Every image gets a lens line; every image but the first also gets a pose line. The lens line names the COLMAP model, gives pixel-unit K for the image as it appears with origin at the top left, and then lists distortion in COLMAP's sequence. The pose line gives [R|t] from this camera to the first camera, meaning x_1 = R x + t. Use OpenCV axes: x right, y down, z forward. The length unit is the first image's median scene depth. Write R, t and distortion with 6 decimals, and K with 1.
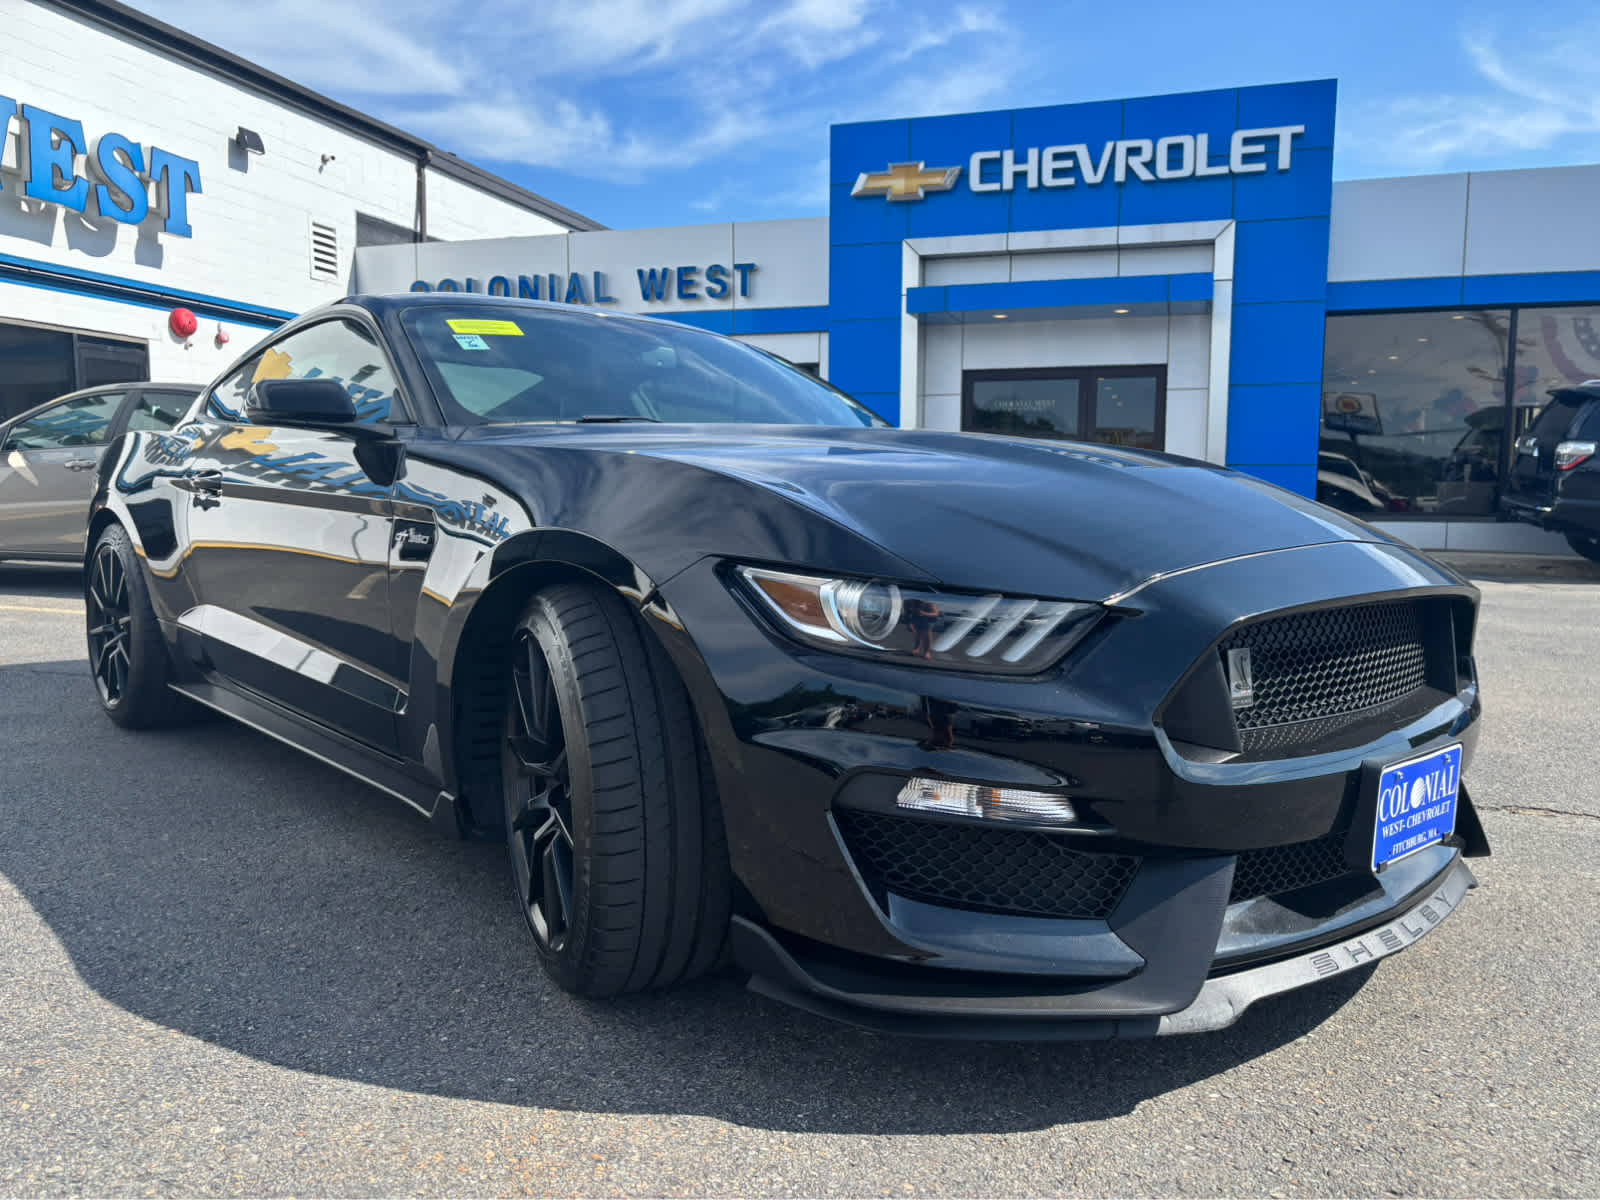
lens RADIAL K [[1239.9, 0, 793.2], [0, 1239.9, 595.6], [0, 0, 1]] dist [0.017989, -0.012602]
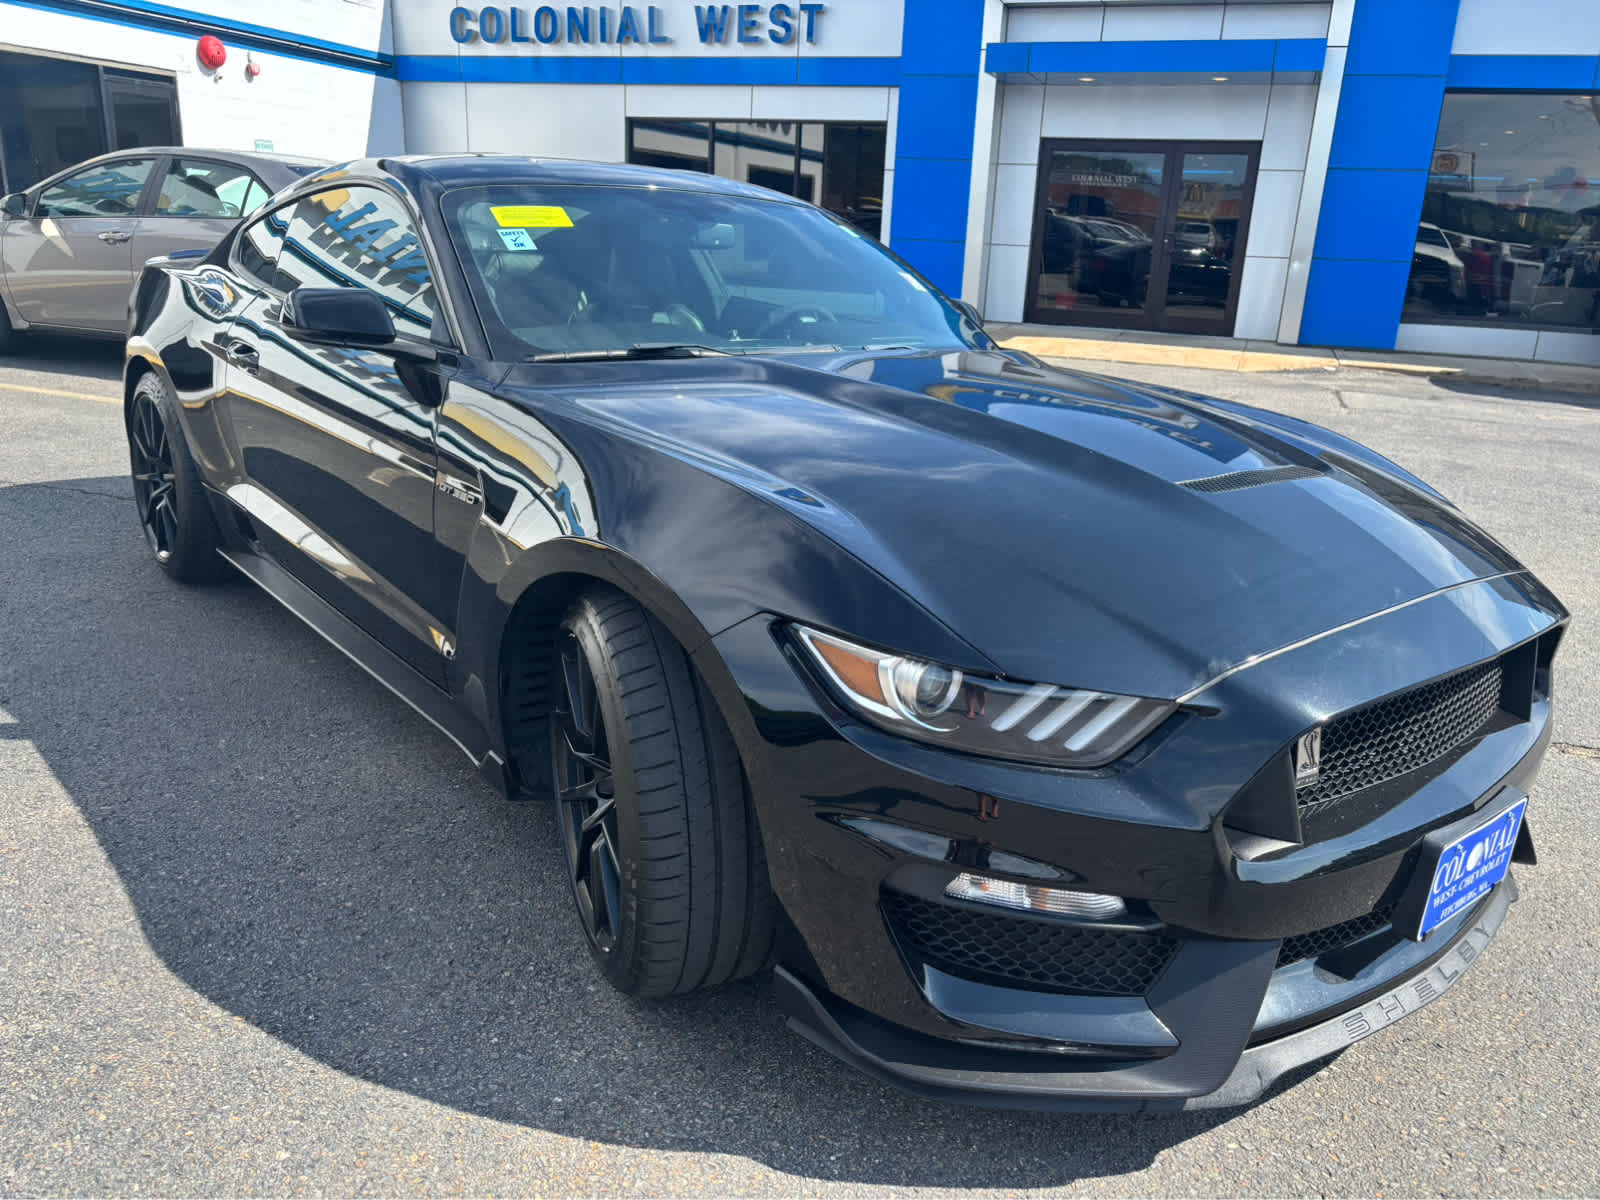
lens RADIAL K [[1239.8, 0, 807.4], [0, 1239.8, 608.9], [0, 0, 1]] dist [0.011642, -0.004433]
pose [[0.998644, 0.047521, -0.021272, -0.013864], [-0.041875, 0.975881, 0.214249, -0.229436], [0.030940, -0.213068, 0.976547, 0.068106]]
